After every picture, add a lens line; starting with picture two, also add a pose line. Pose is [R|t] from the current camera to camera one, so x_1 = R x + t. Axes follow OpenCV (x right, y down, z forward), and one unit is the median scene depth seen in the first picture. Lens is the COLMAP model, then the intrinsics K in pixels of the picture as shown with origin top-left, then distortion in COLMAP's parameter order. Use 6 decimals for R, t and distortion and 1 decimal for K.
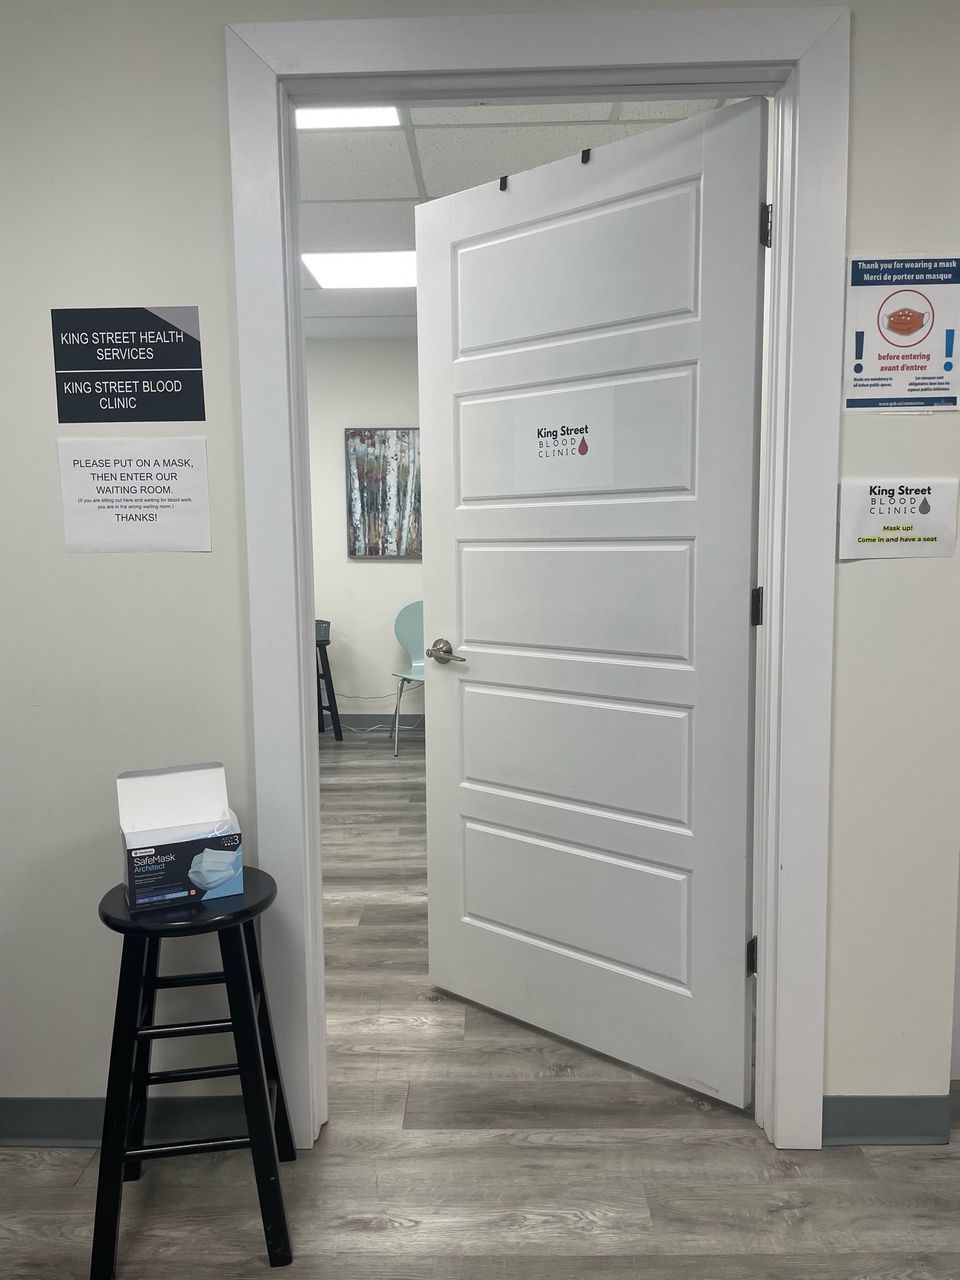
lens RADIAL K [[968.0, 0, 477.3], [0, 968.0, 644.9], [0, 0, 1]] dist [0.060210, -0.085530]
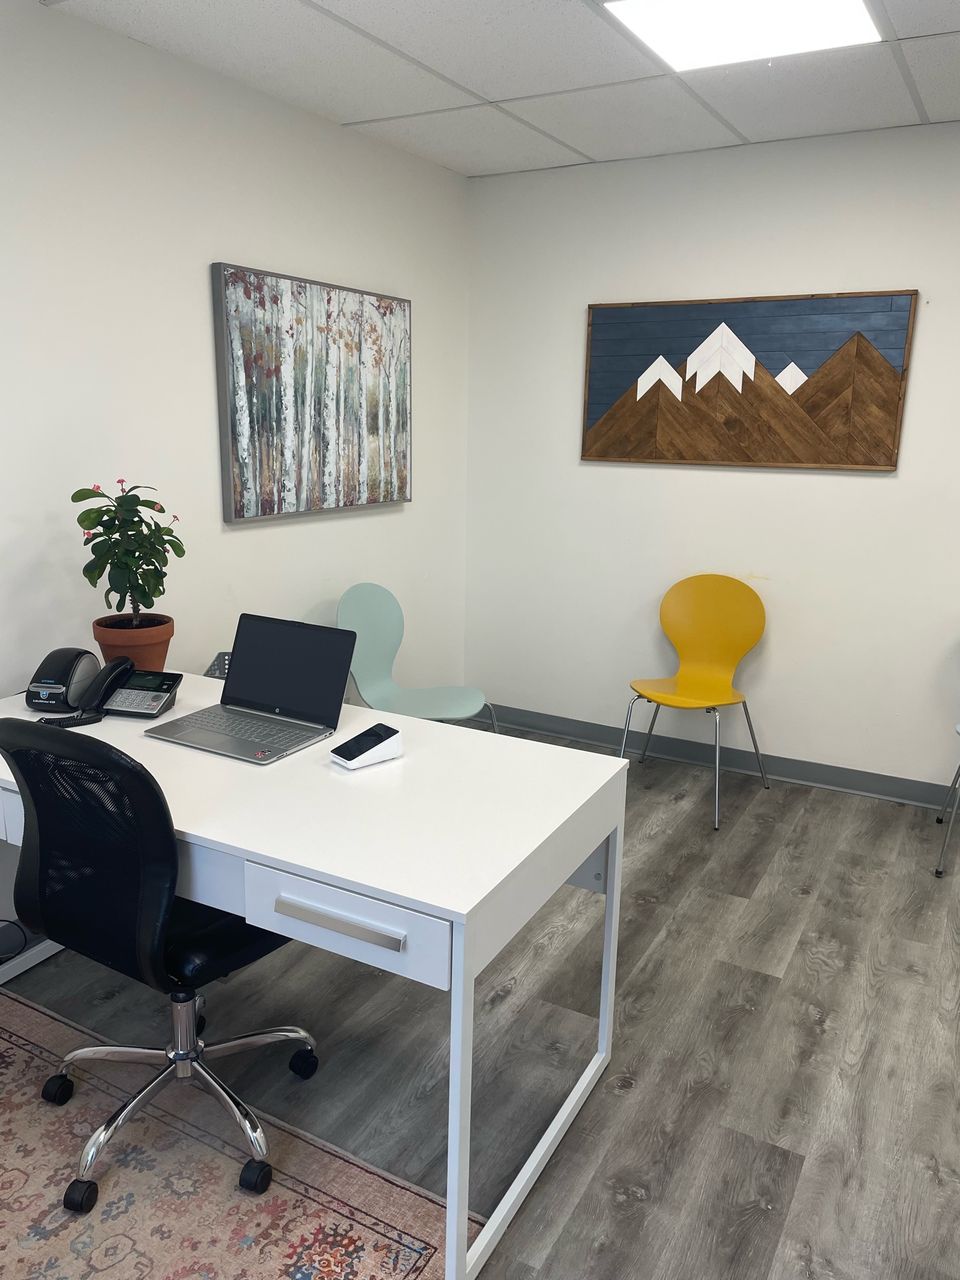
lens RADIAL K [[968.0, 0, 482.8], [0, 968.0, 638.3], [0, 0, 1]] dist [0.060210, -0.085530]
pose [[0.474632, -0.185729, 0.860366, -0.533577], [0.077267, 0.982502, 0.169470, -0.108219], [-0.876786, -0.013958, 0.480677, 0.637918]]
